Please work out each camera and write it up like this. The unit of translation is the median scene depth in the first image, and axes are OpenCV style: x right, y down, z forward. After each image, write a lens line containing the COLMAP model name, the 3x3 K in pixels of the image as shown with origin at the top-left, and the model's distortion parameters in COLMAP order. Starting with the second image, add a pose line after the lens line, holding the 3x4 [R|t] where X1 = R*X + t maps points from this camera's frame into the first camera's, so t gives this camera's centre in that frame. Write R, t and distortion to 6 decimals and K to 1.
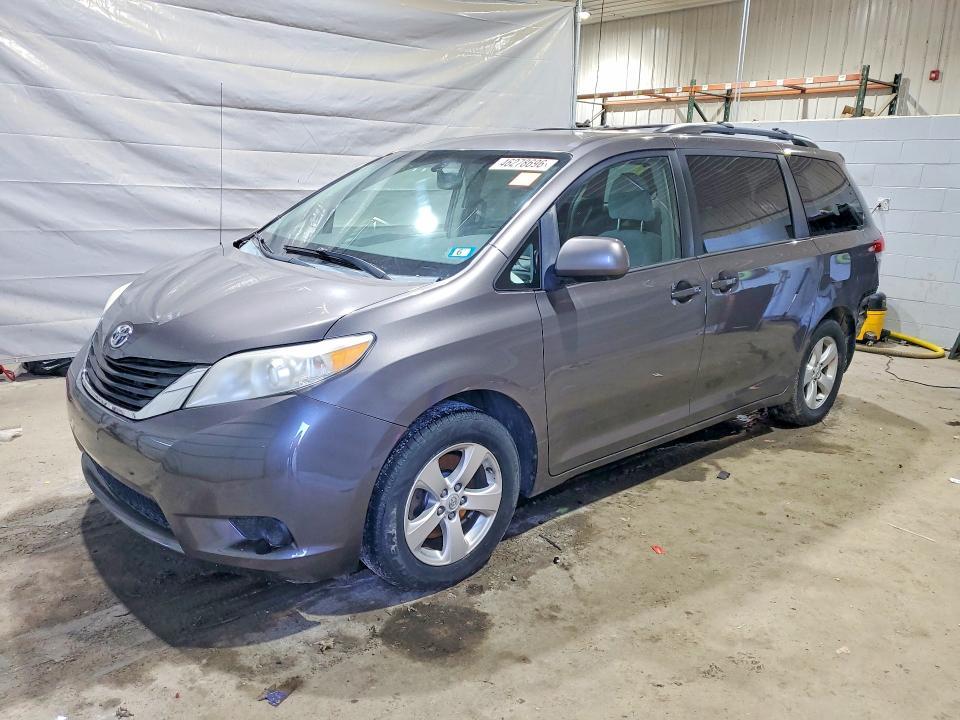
lens RADIAL K [[748.6, 0, 487.6], [0, 748.6, 362.2], [0, 0, 1]] dist [0.018502, 0.006565]
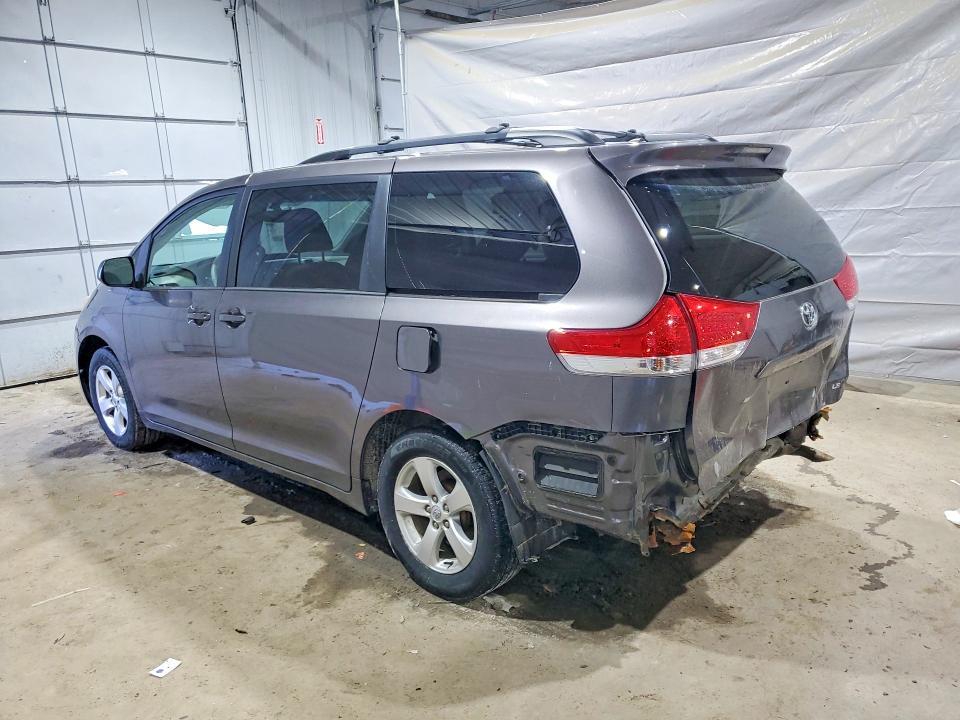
lens RADIAL K [[748.6, 0, 487.6], [0, 748.6, 362.2], [0, 0, 1]] dist [0.018502, 0.006565]
pose [[0.094748, 0.188499, -0.977492, 1.316438], [-0.205960, 0.964377, 0.166006, -0.281990], [0.973963, 0.185595, 0.130196, 1.203531]]
